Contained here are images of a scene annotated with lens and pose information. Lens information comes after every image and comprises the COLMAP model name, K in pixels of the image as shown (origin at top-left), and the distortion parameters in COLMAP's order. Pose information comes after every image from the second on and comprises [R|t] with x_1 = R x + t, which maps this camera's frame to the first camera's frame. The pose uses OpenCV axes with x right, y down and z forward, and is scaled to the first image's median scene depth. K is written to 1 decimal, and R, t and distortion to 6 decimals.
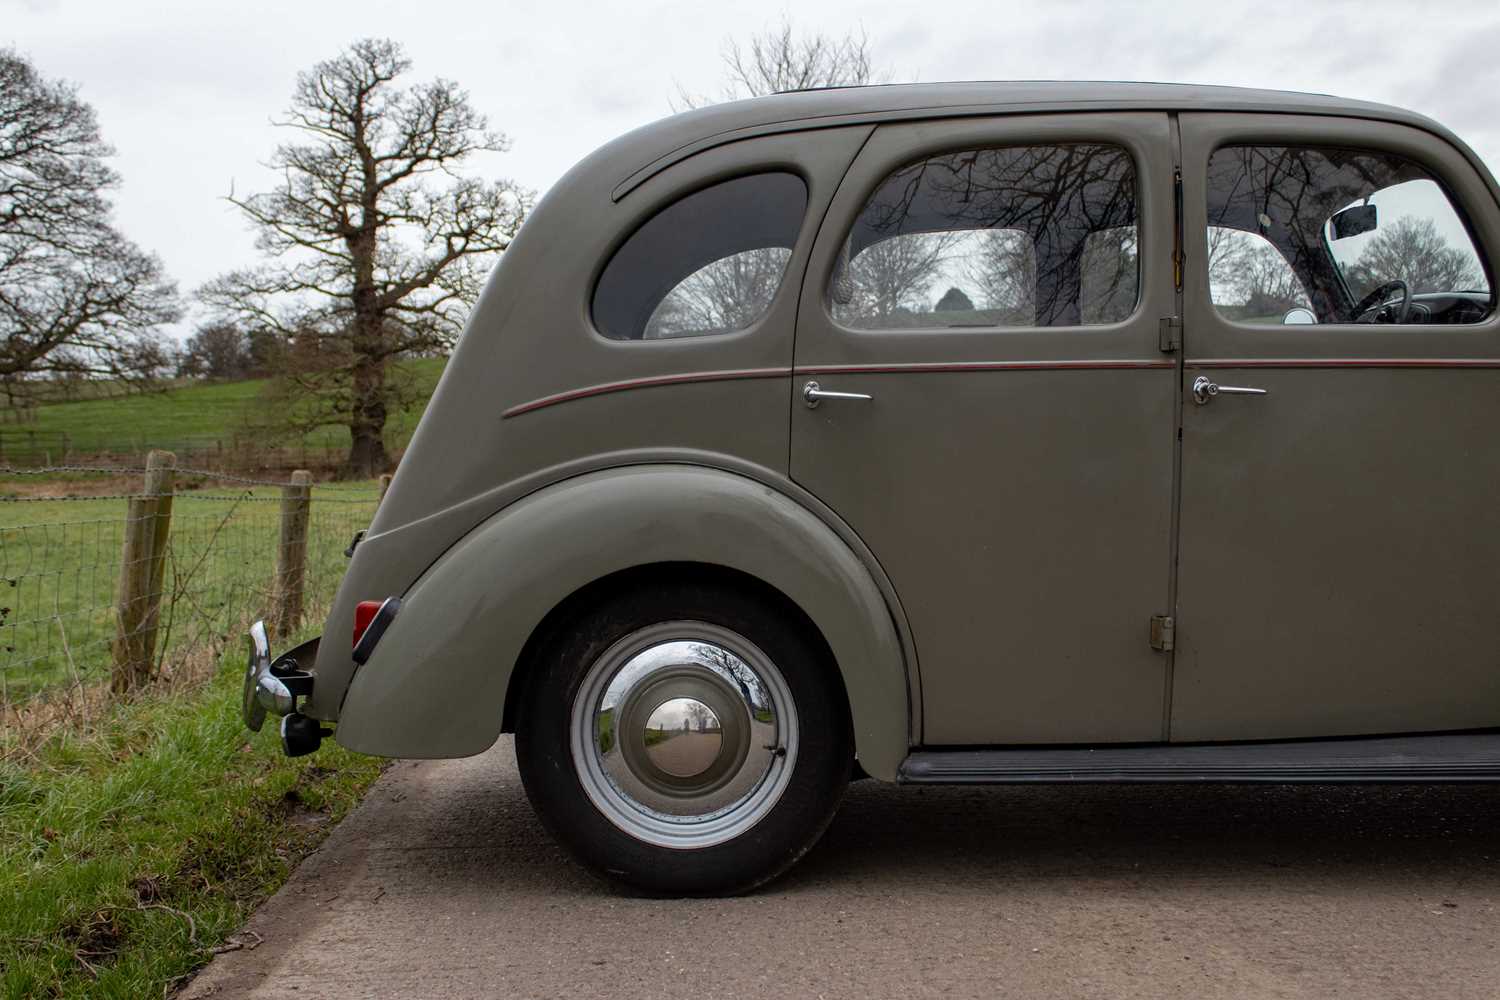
lens RADIAL K [[1592.6, 0, 735.1], [0, 1592.6, 517.2], [0, 0, 1]] dist [0.073332, -0.101477]
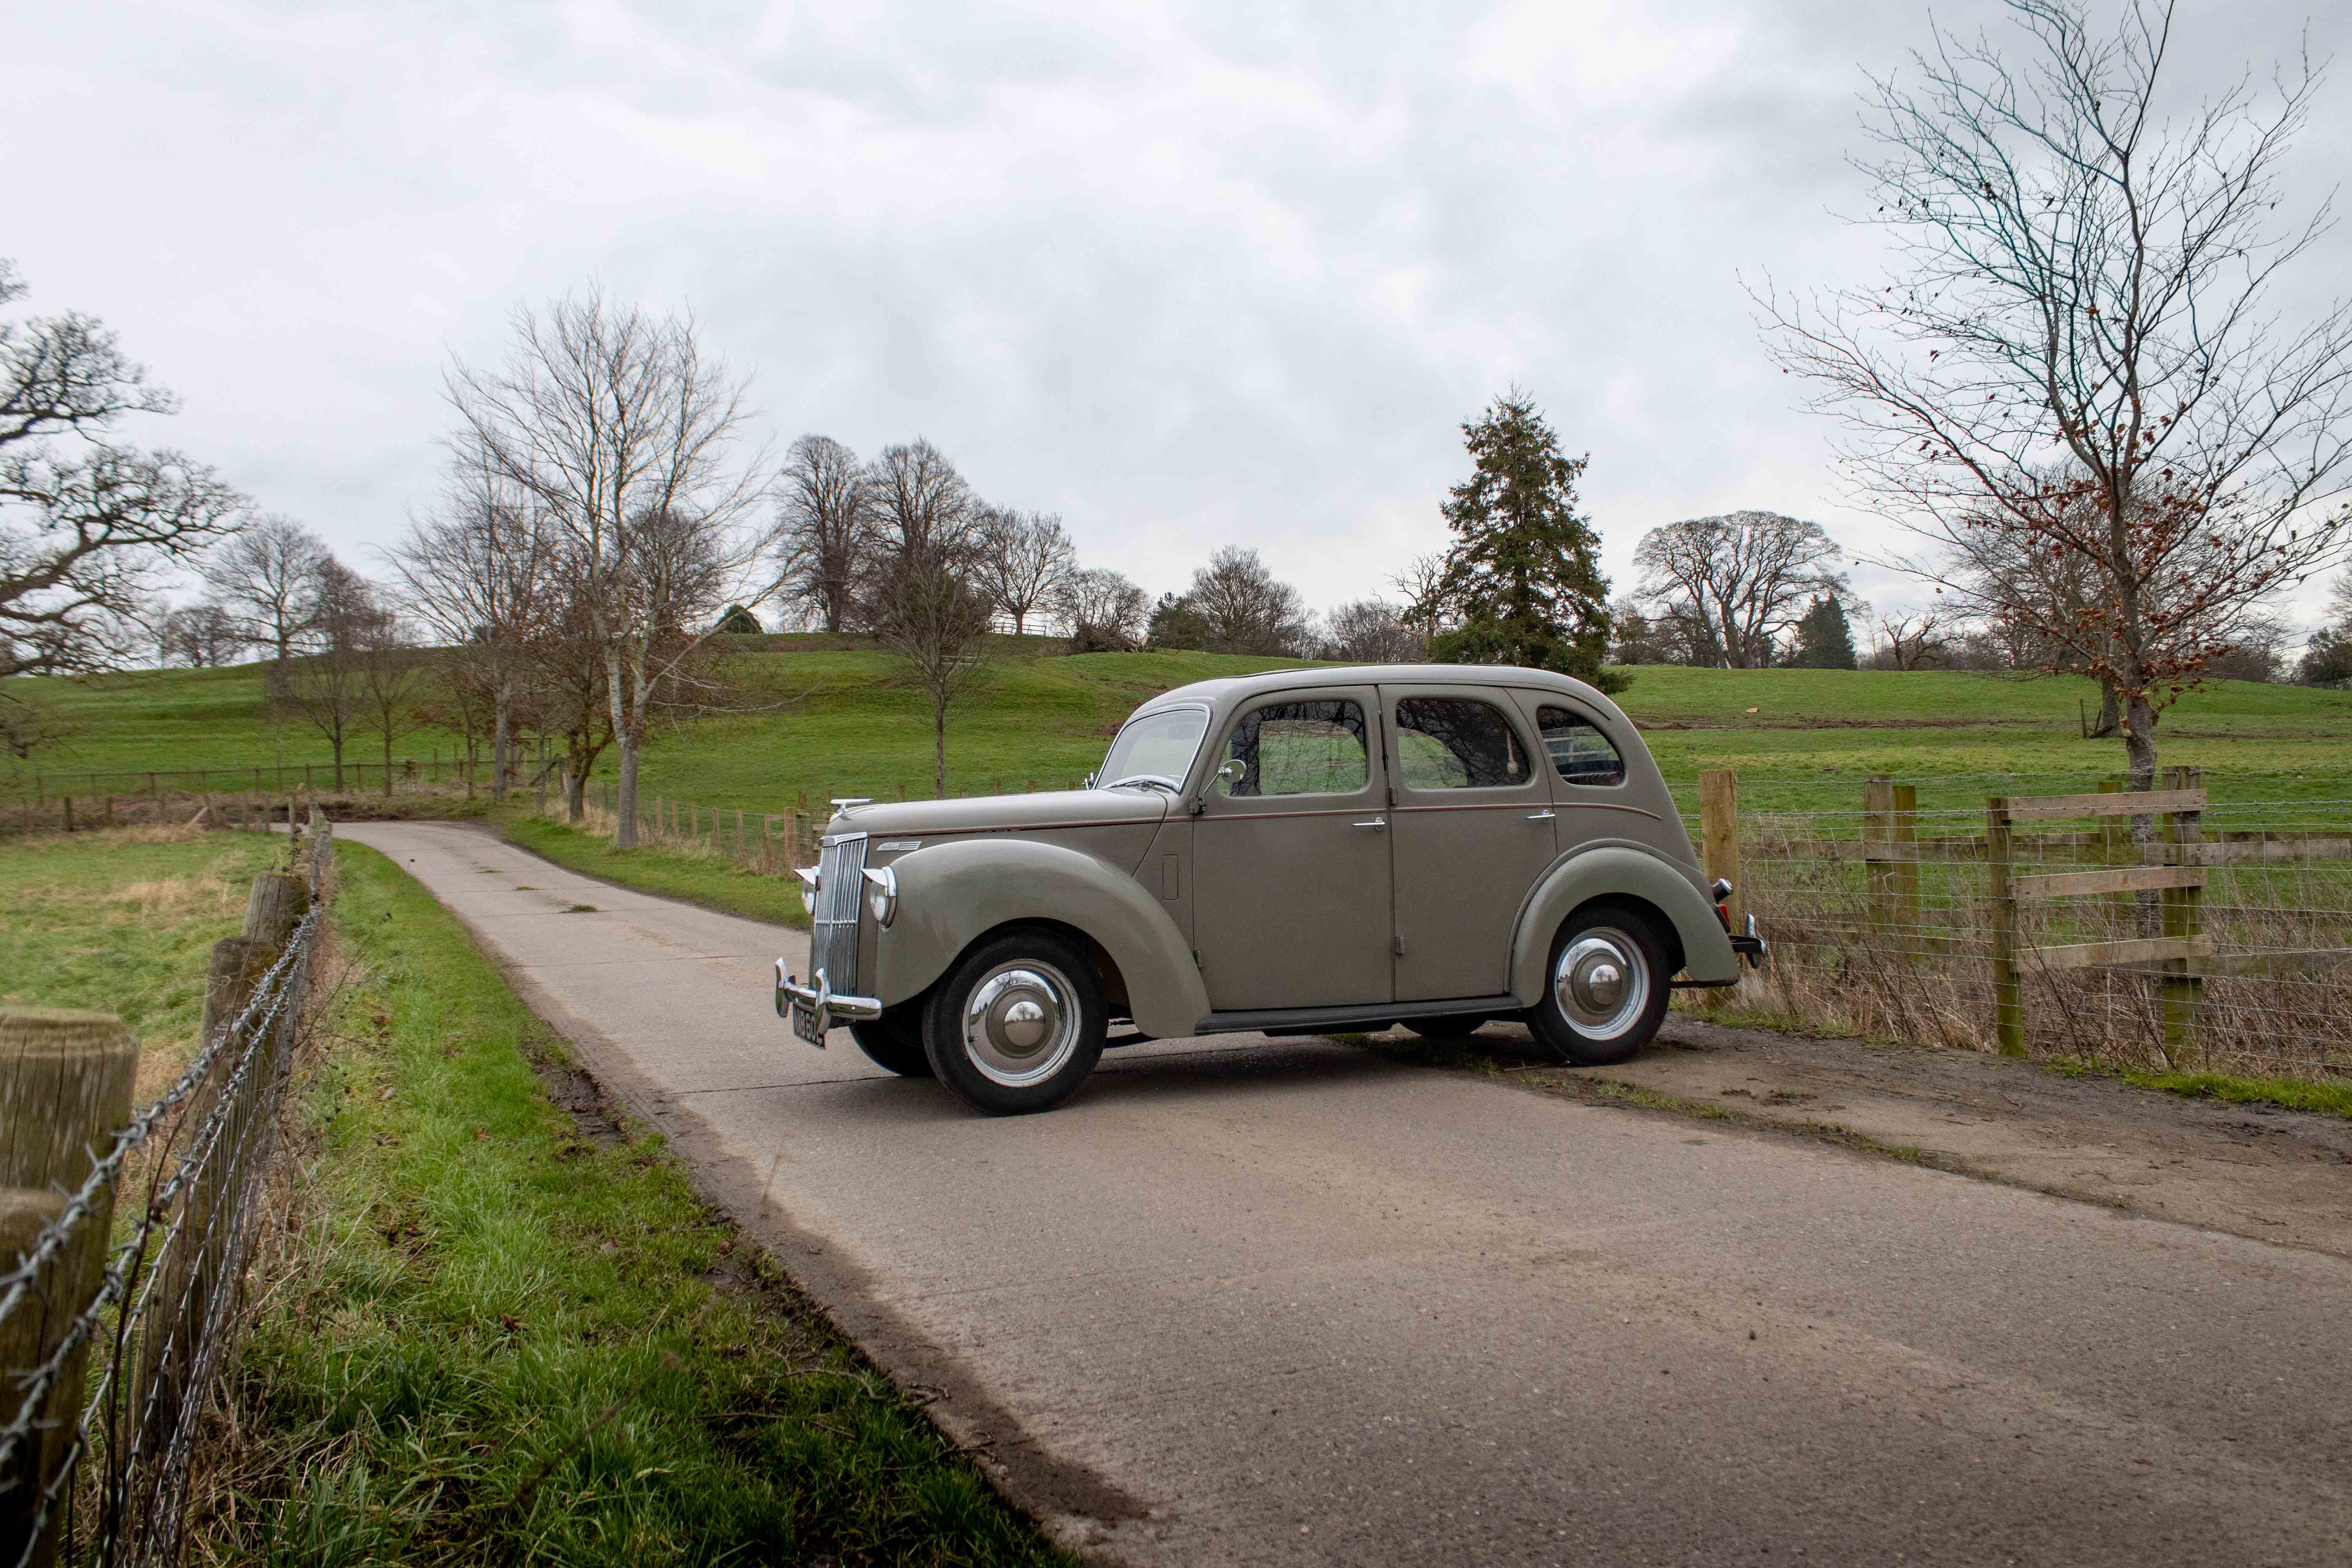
lens RADIAL K [[1902.2, 0, 1160.6], [0, 1902.2, 792.8], [0, 0, 1]] dist [0.057006, -0.050252]
pose [[0.935960, -0.003426, 0.352090, -0.026426], [0.019152, 0.998968, -0.041192, -0.002899], [-0.351585, 0.045298, 0.935059, -0.009204]]
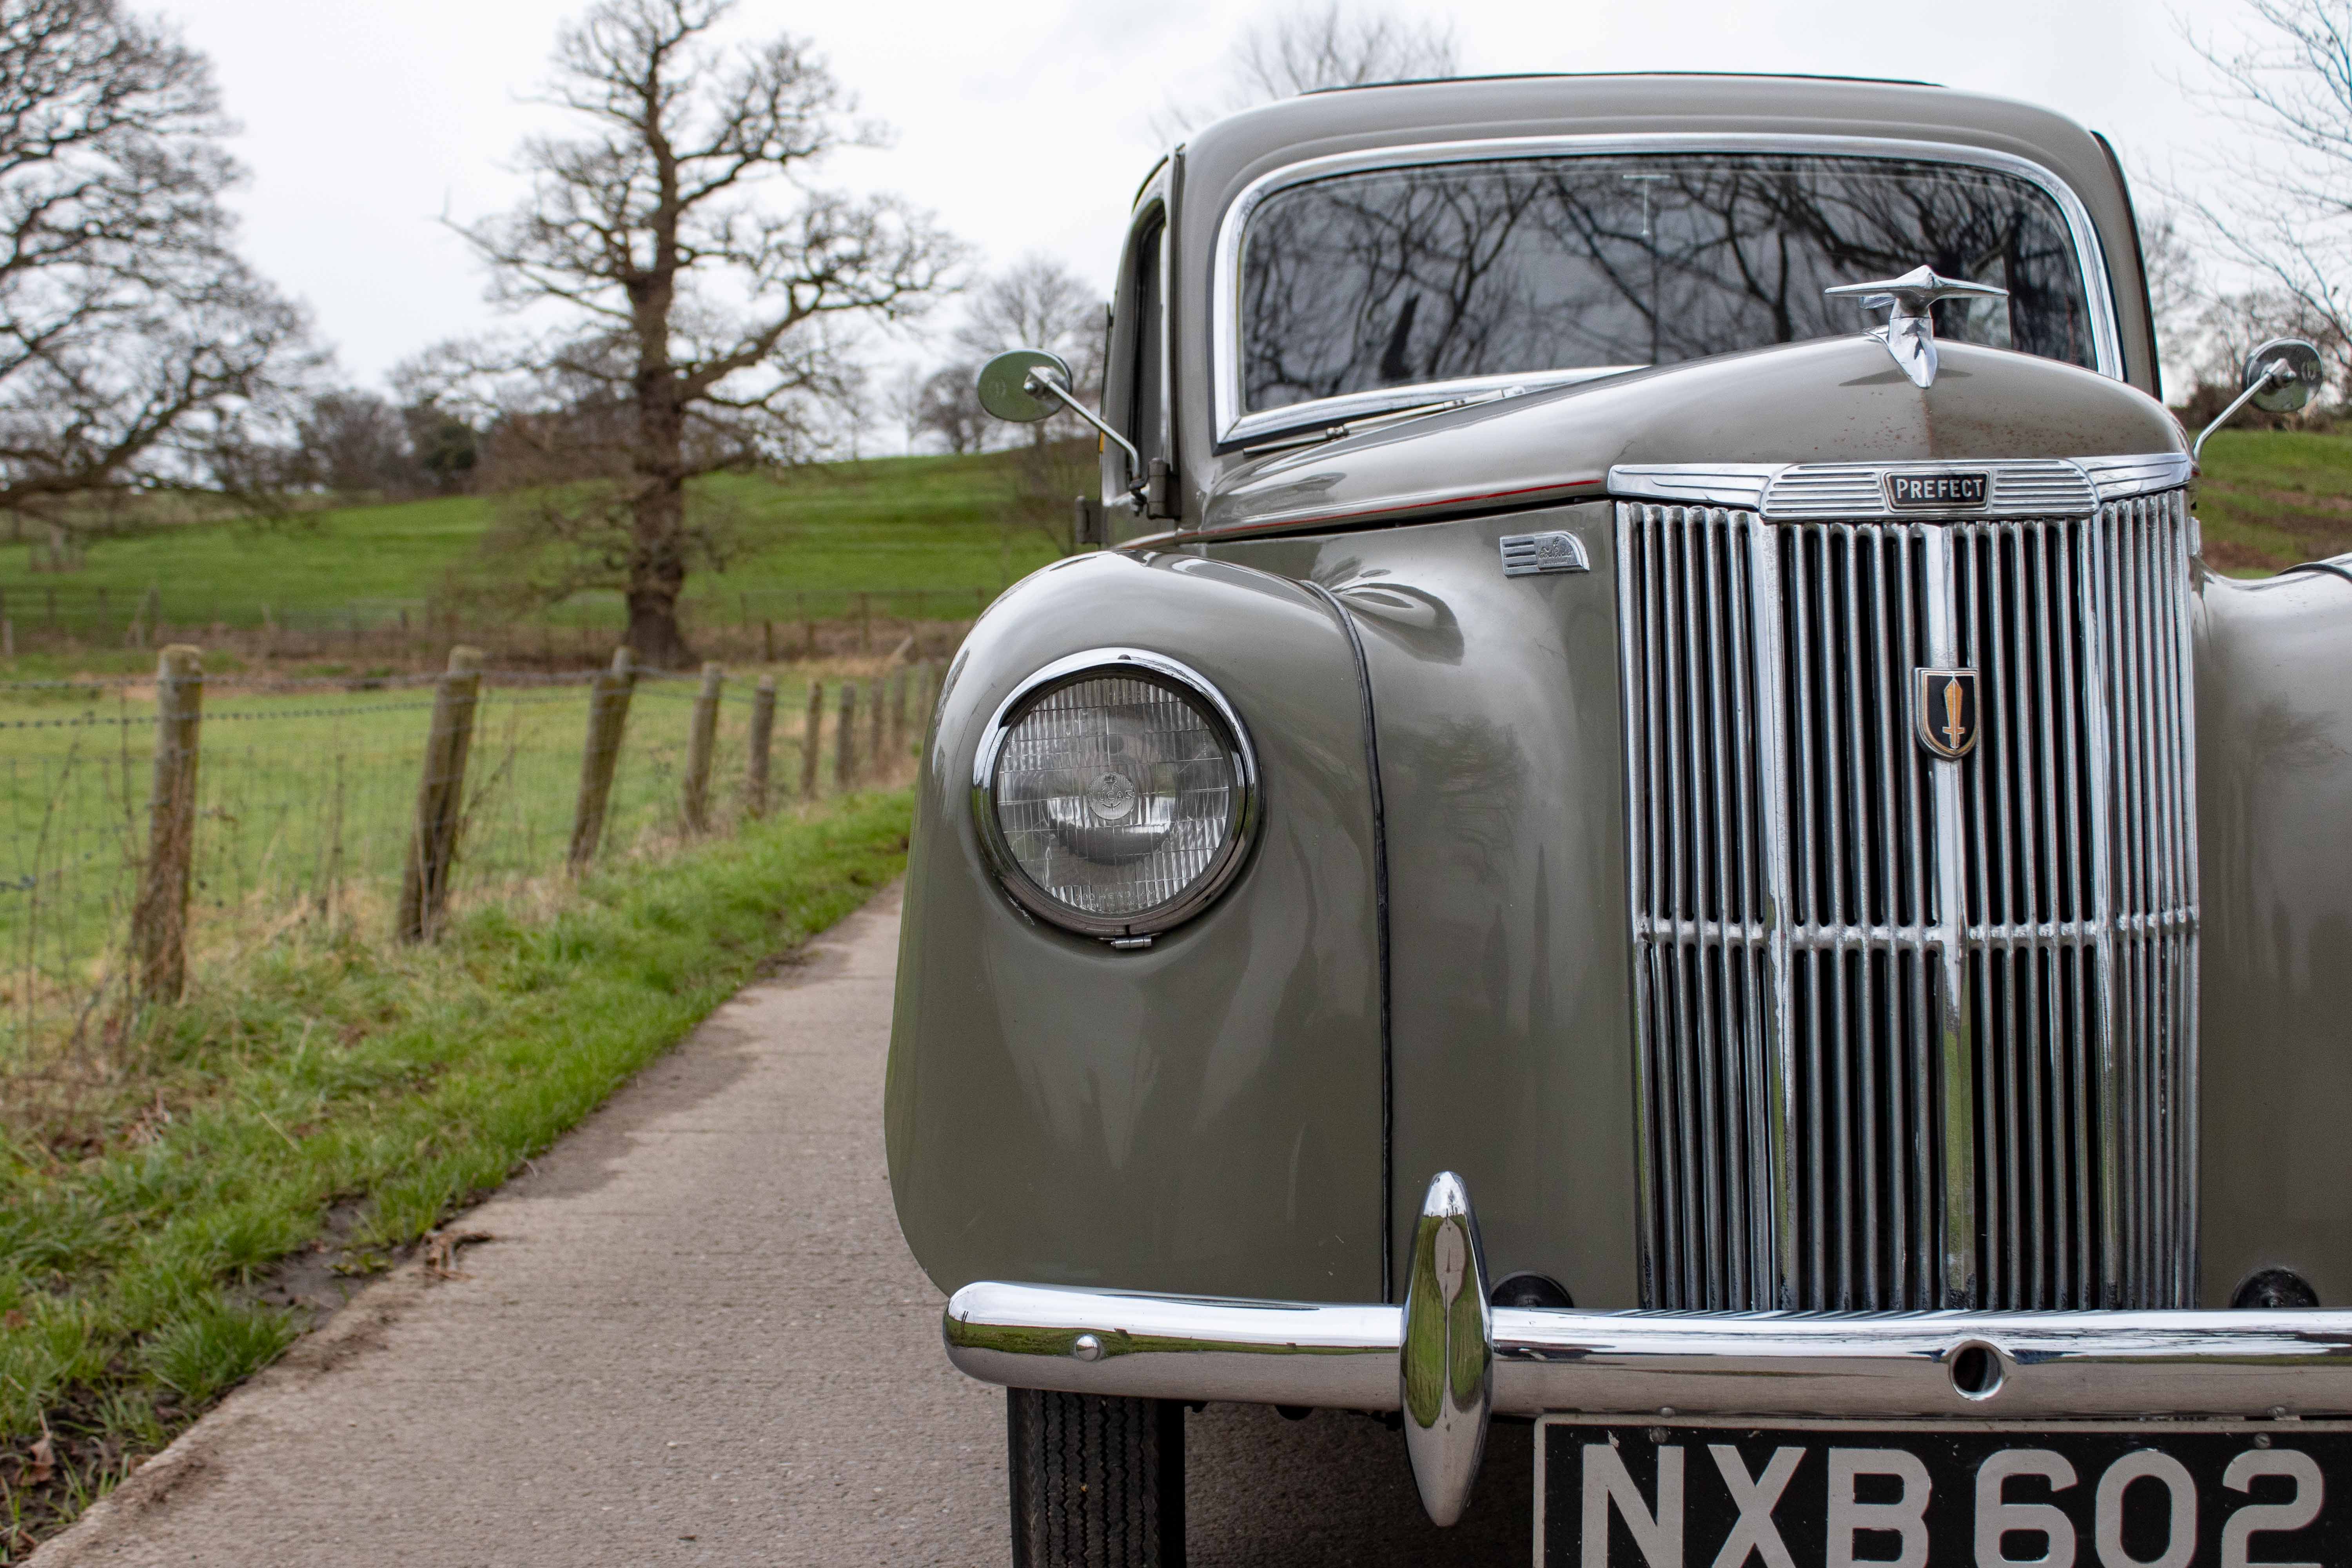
lens RADIAL K [[2981.2, 0, 1162.6], [0, 2981.2, 806.9], [0, 0, 1]] dist [-0.009279, -0.041215]
pose [[0.998961, 0.025191, -0.037984, 0.010555], [-0.024635, 0.999584, 0.015020, 0.002955], [0.038346, -0.014068, 0.999165, -0.134623]]
